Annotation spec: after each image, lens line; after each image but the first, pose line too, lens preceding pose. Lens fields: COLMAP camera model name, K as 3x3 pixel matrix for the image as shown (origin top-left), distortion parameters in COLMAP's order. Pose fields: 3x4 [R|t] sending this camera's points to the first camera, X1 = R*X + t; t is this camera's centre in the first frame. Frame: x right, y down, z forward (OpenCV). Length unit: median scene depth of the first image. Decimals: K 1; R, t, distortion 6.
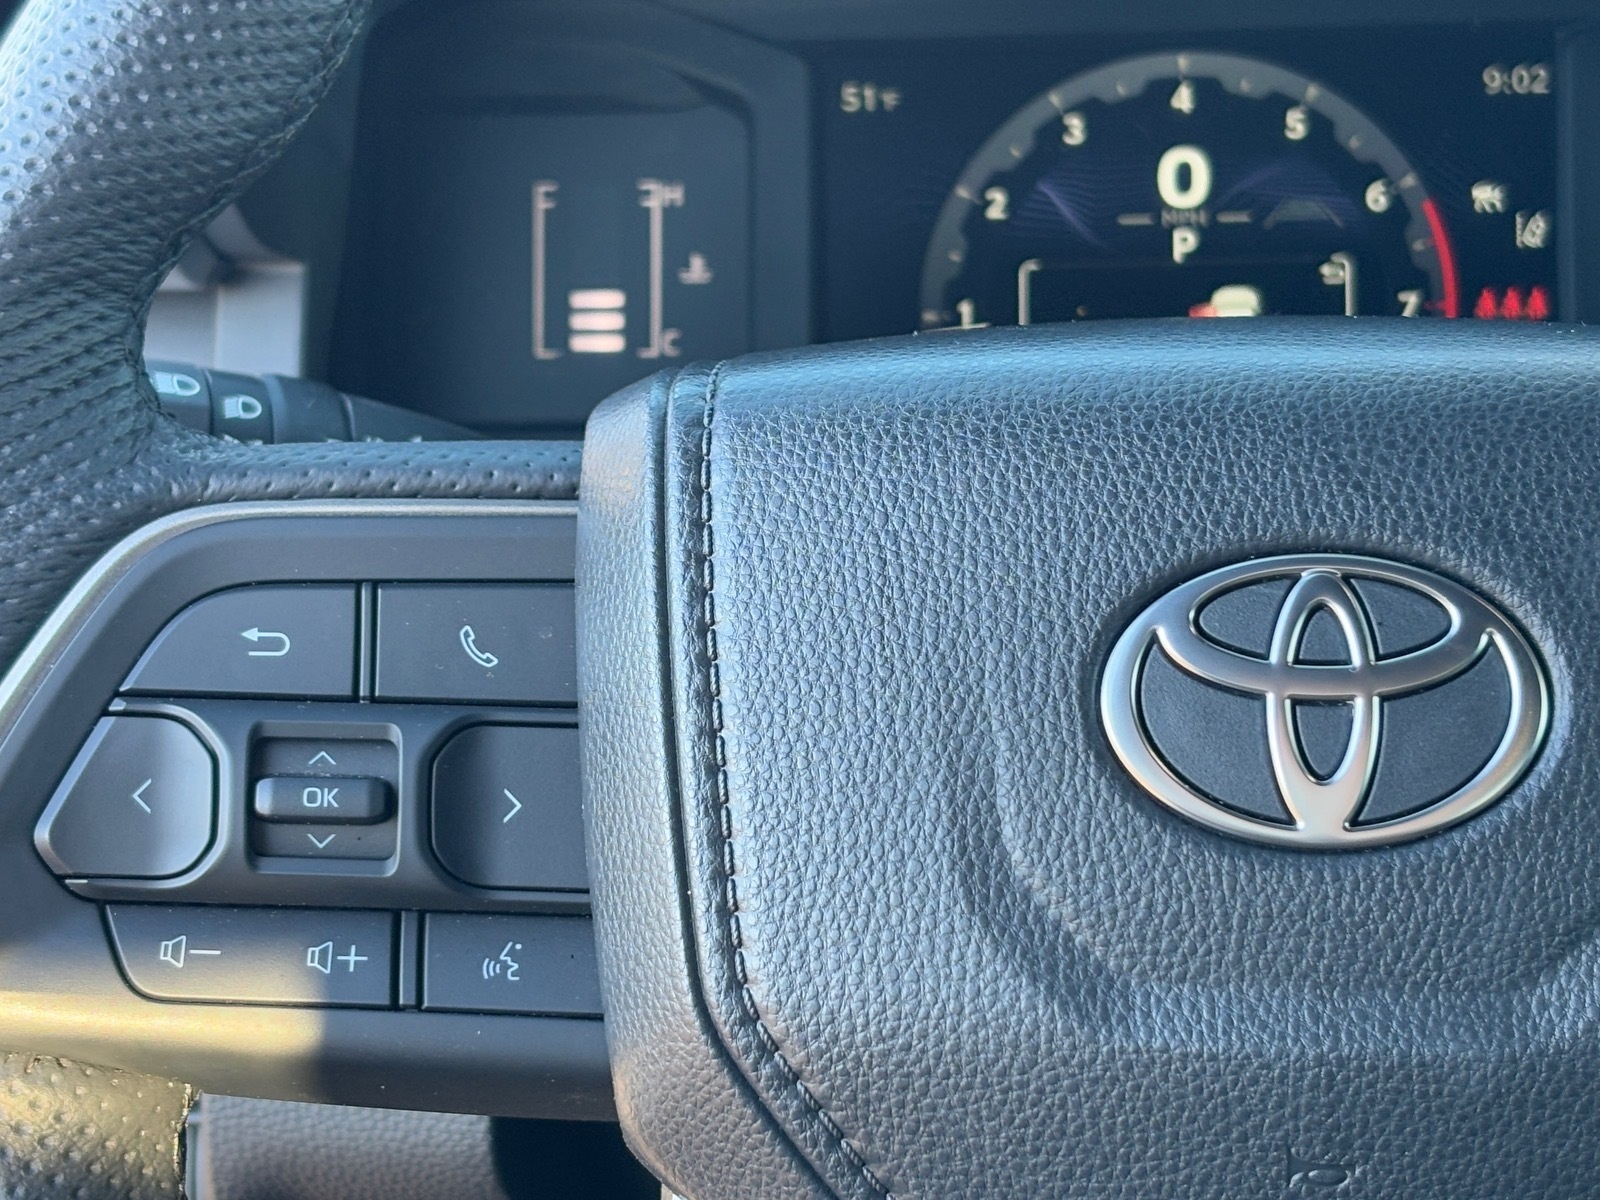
lens RADIAL K [[3431.0, 0, 740.6], [0, 3431.0, 604.1], [0, 0, 1]] dist [0.132727, 0.000000]
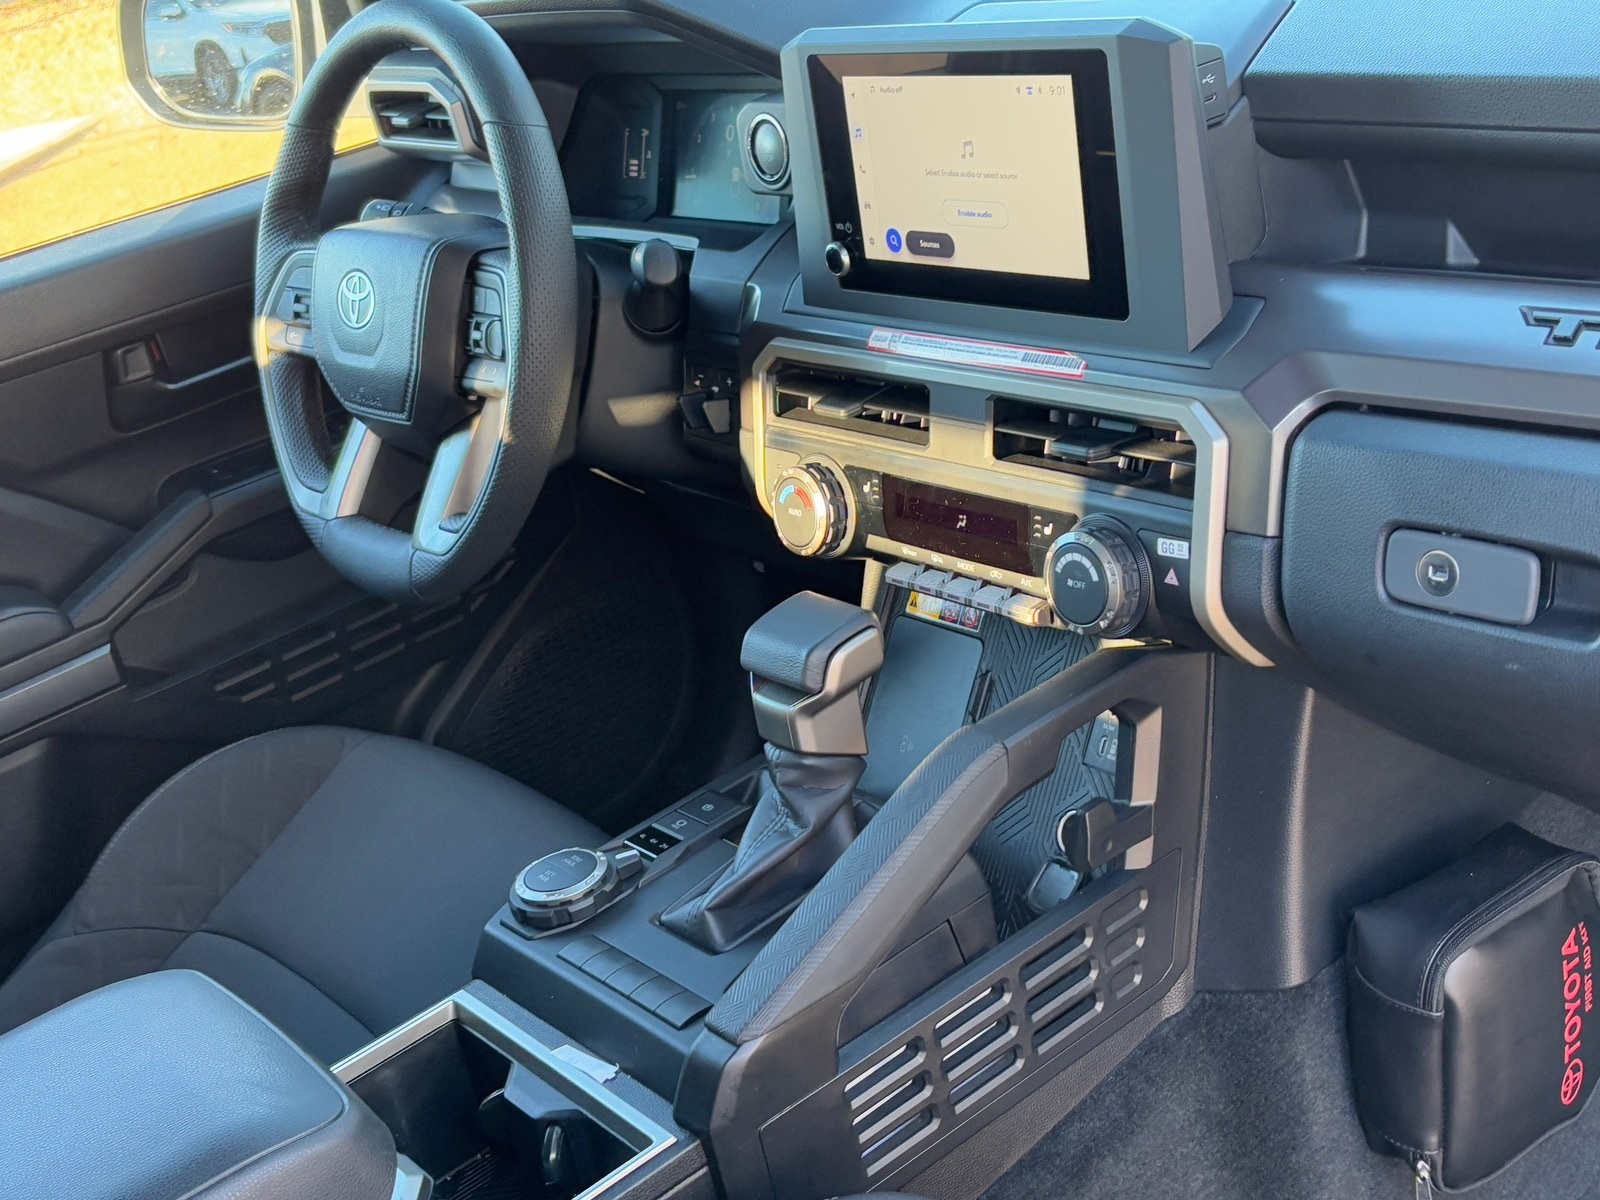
lens RADIAL K [[2100.2, 0, 798.6], [0, 2100.2, 615.8], [0, 0, 1]] dist [0.156206, 0.000000]
pose [[0.674310, 0.185965, -0.714649, 1.934285], [0.000830, 0.967580, 0.252565, -0.207114], [0.738448, -0.170900, 0.652294, -0.457840]]
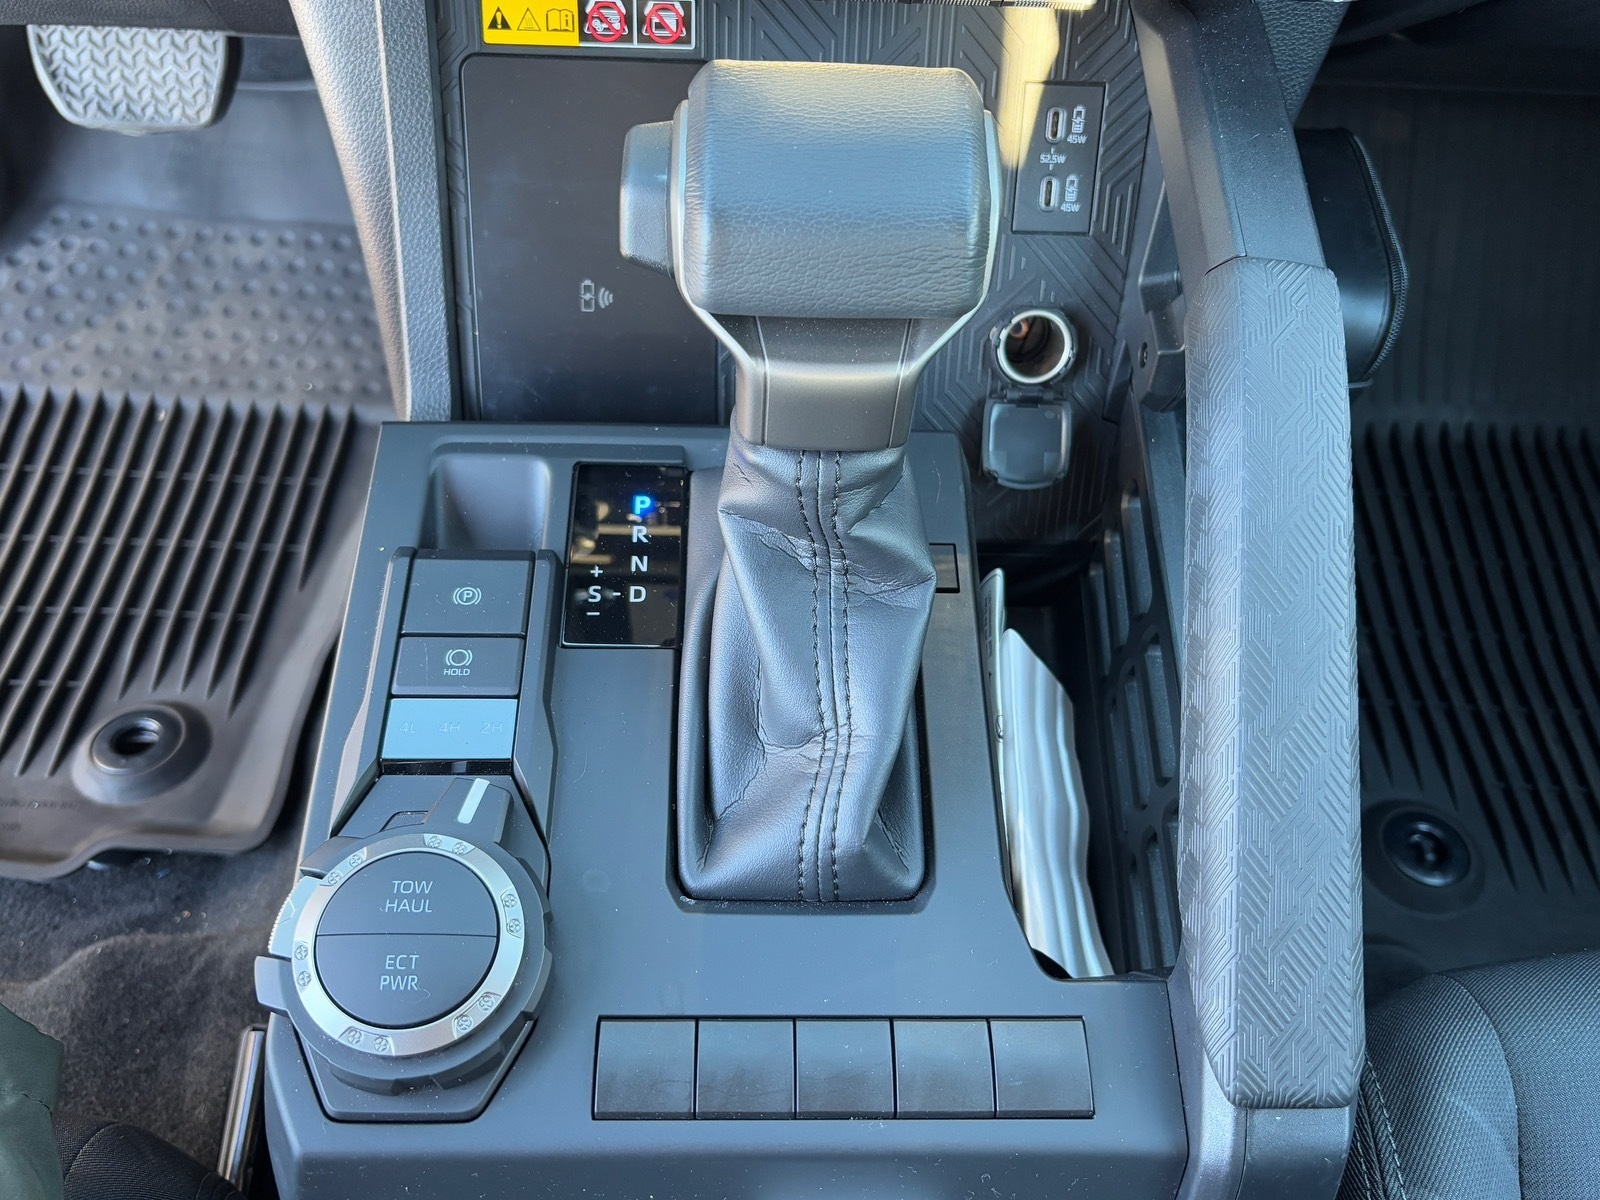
lens RADIAL K [[1364.9, 0, 794.2], [0, 1364.9, 616.1], [0, 0, 1]] dist [-0.031681, 0.059880]
pose [[0.993891, -0.037011, 0.103979, 0.648814], [-0.043711, 0.733065, 0.678753, 0.044003], [-0.101345, -0.679151, 0.726969, 0.240460]]
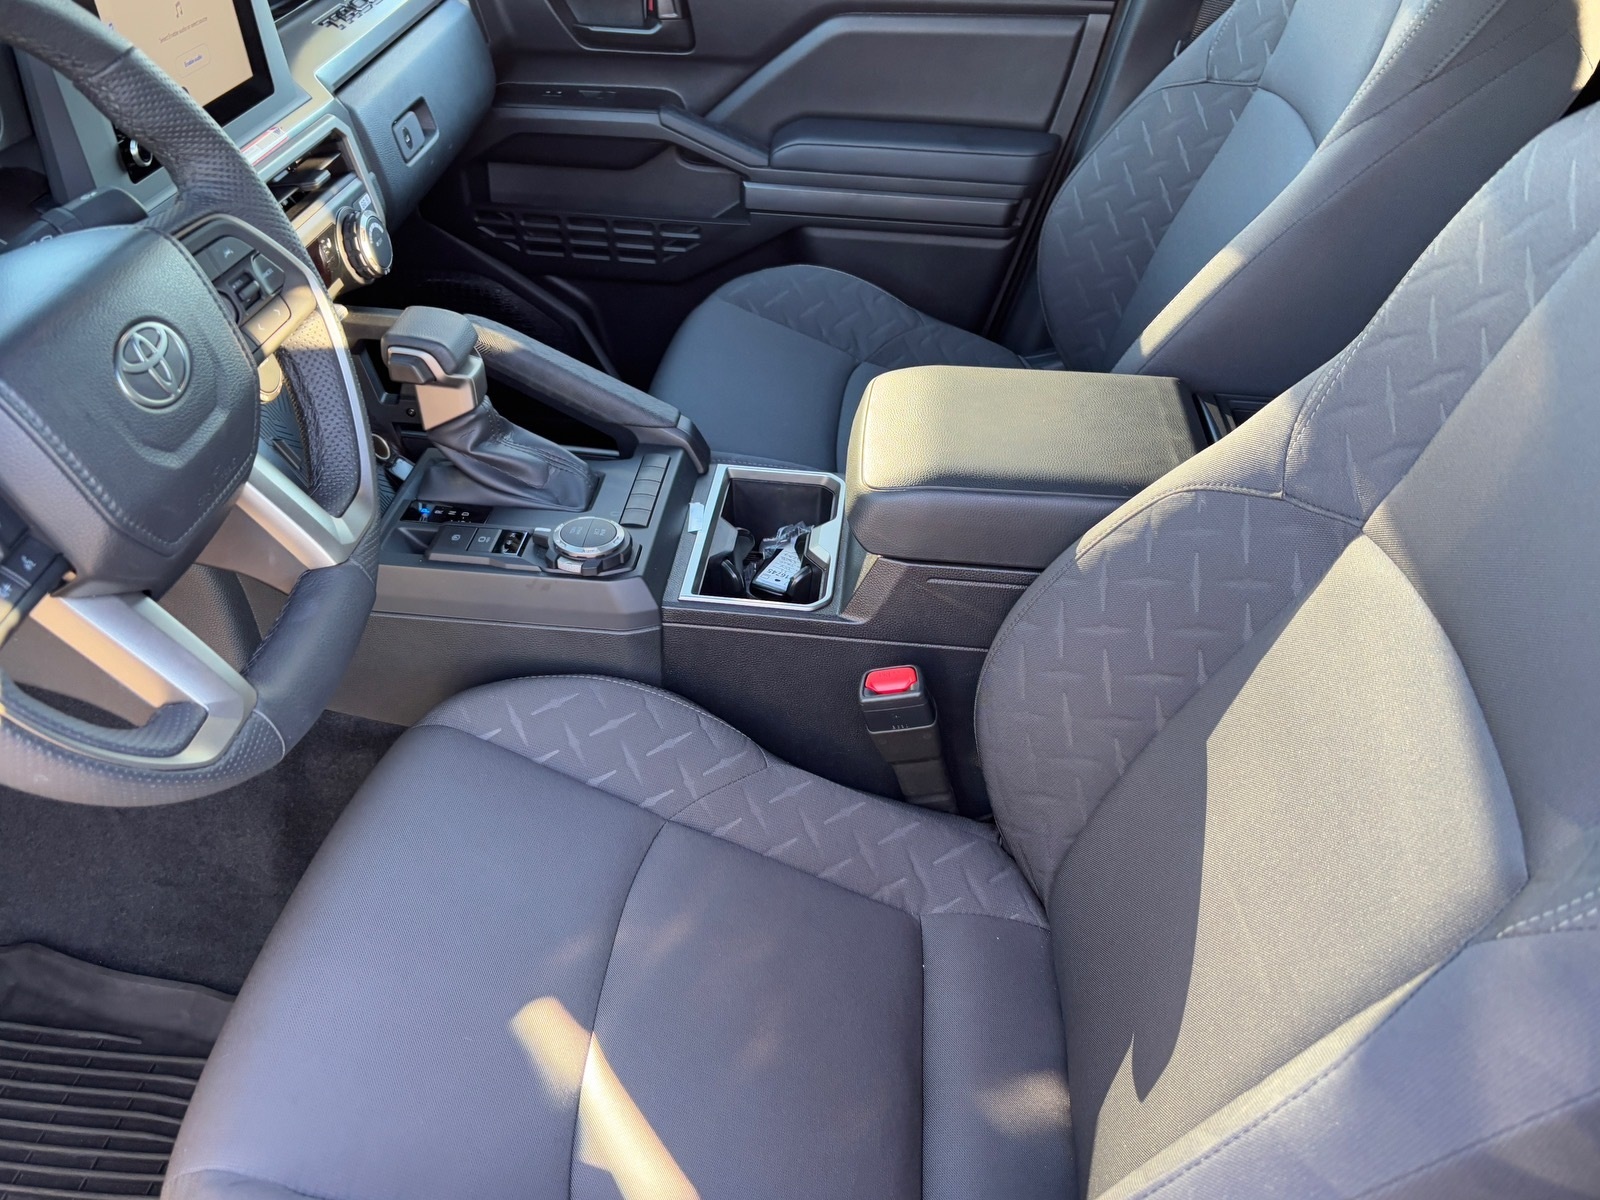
lens RADIAL K [[1364.6, 0, 799.9], [0, 1364.6, 603.8], [0, 0, 1]] dist [0.040942, -0.033614]
pose [[0.007184, -0.548958, 0.835819, -0.779522], [0.232799, 0.813792, 0.532491, -0.250611], [-0.972498, 0.190752, 0.133644, 0.096243]]
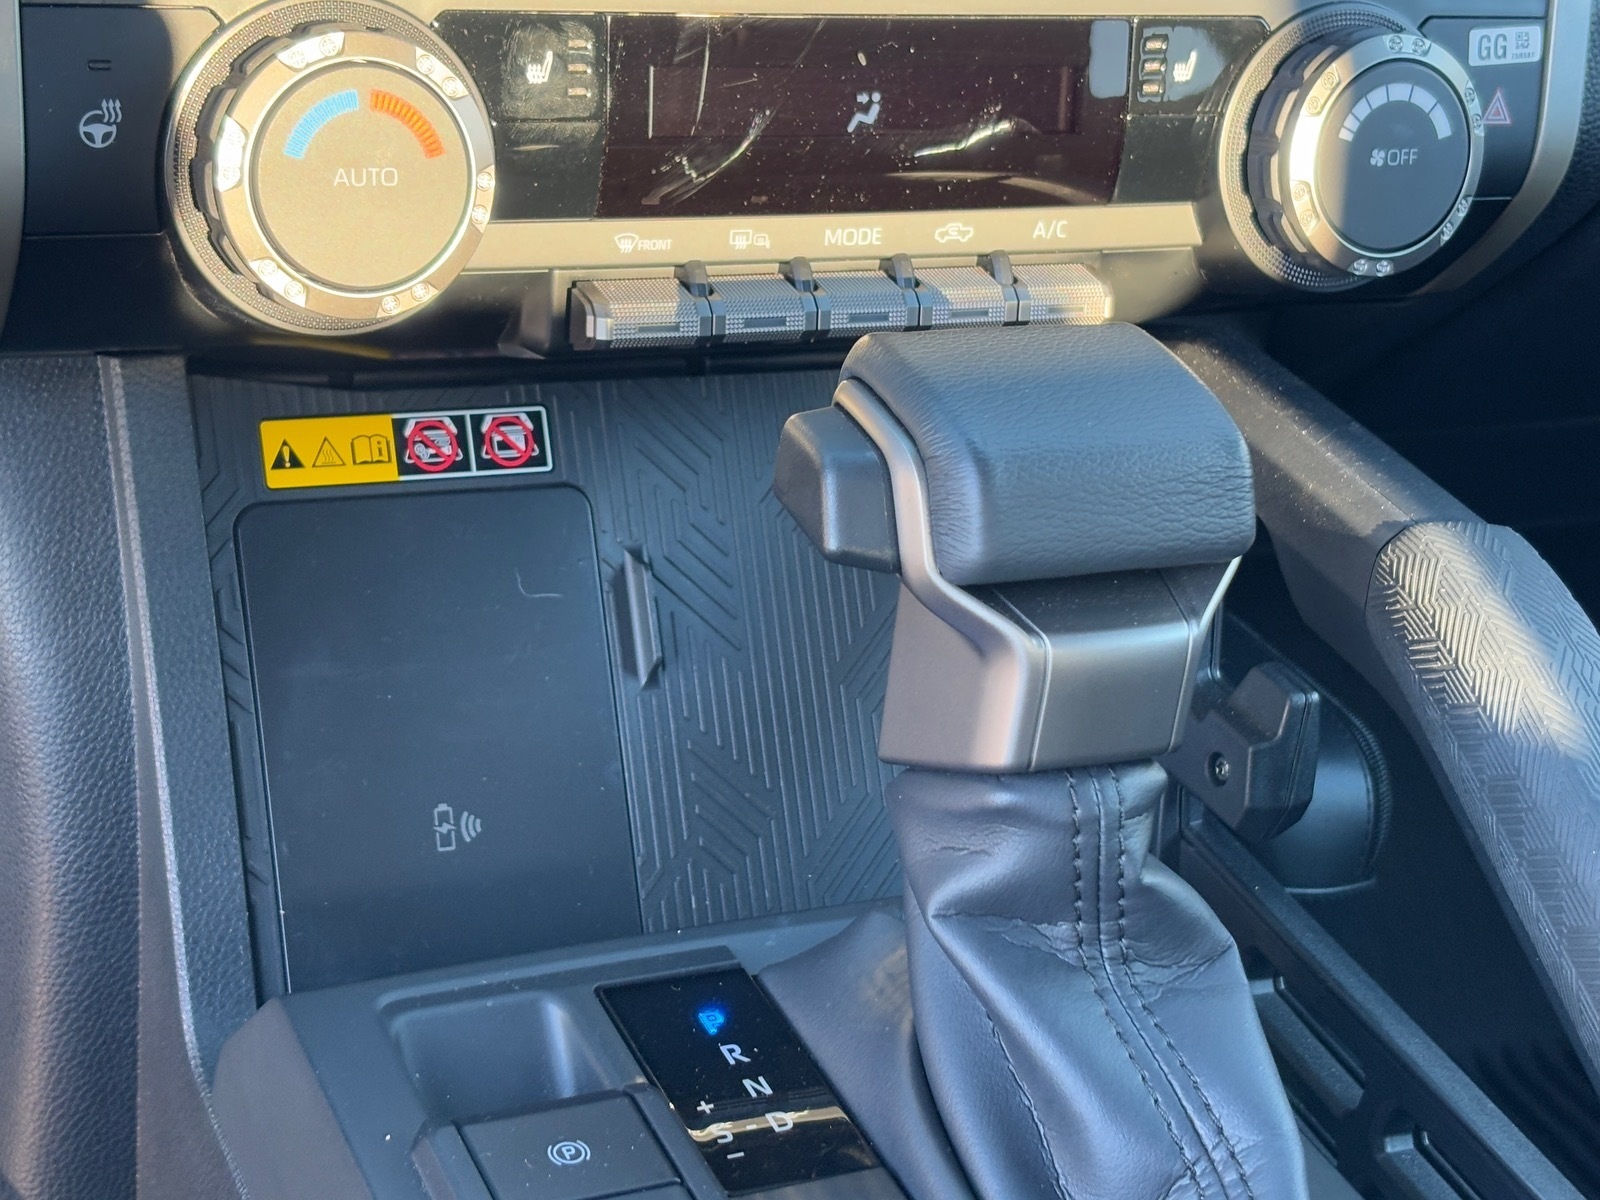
lens RADIAL K [[2726.9, 0, 767.2], [0, 2726.9, 604.7], [0, 0, 1]] dist [0.100050, 0.000000]
pose [[0.864288, -0.094129, 0.494112, 0.268925], [-0.020717, 0.974839, 0.221946, 0.123922], [-0.502571, -0.202062, 0.840591, 0.060360]]
